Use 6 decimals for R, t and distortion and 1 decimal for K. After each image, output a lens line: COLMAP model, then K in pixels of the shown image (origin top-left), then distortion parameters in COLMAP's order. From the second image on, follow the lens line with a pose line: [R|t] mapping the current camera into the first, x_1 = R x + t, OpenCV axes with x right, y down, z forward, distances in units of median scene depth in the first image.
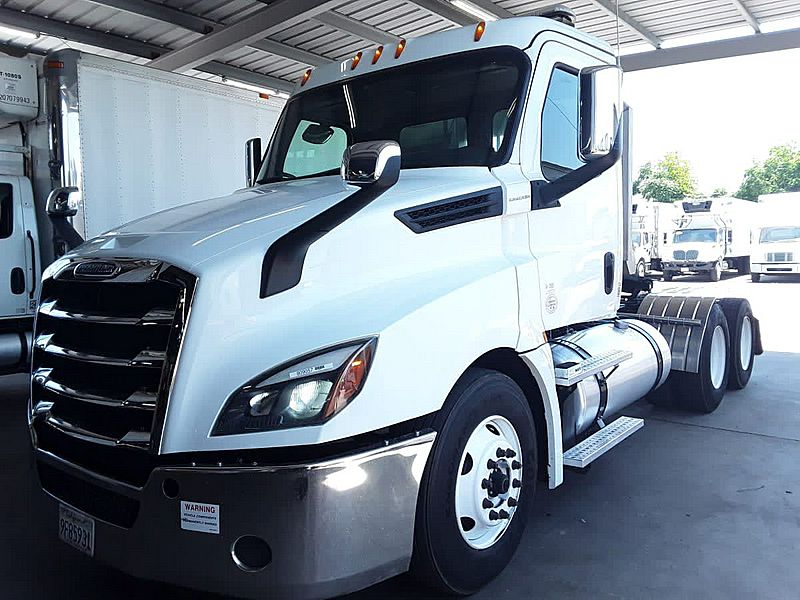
lens RADIAL K [[654.2, 0, 415.0], [0, 654.2, 294.4], [0, 0, 1]] dist [0.058706, -0.015698]
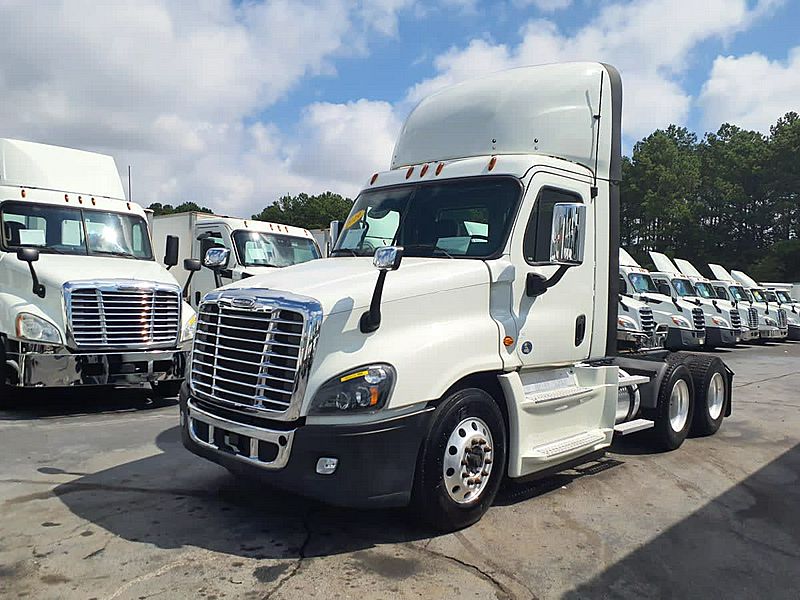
lens RADIAL K [[659.1, 0, 392.9], [0, 659.1, 287.2], [0, 0, 1]] dist [0.085329, -0.011507]
pose [[0.991767, 0.072066, -0.105855, 0.061767], [-0.079241, 0.994720, -0.065221, -0.001125], [0.100596, 0.073072, 0.992240, -0.573384]]
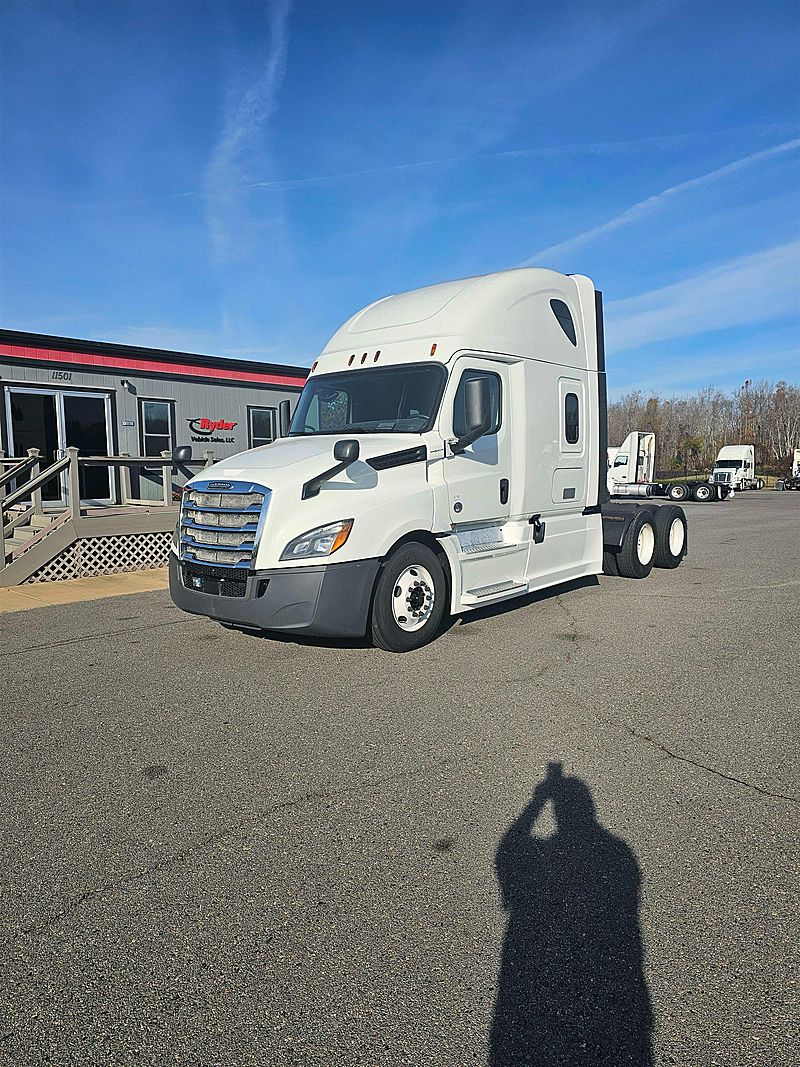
lens RADIAL K [[733.0, 0, 398.1], [0, 733.0, 537.6], [0, 0, 1]] dist [0.037373, -0.003265]
pose [[0.998925, 0.020283, -0.041675, 0.145006], [-0.018833, 0.999213, 0.034898, 0.028821], [0.042350, -0.034076, 0.998522, -1.078945]]
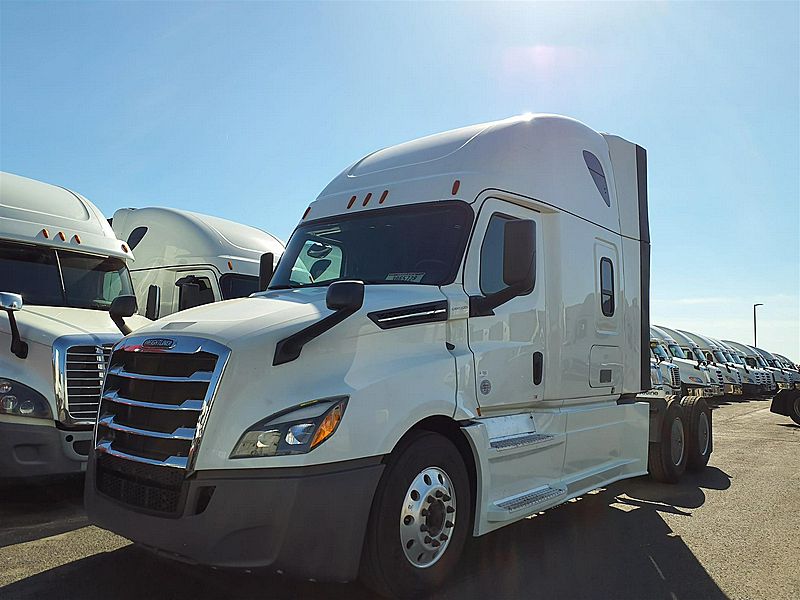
lens RADIAL K [[654.2, 0, 405.6], [0, 654.2, 283.1], [0, 0, 1]] dist [0.058706, -0.015698]
pose [[0.998792, 0.048415, -0.008407, 0.053368], [-0.049139, 0.983561, -0.173762, 0.048050], [-0.000144, 0.173965, 0.984752, -0.377947]]
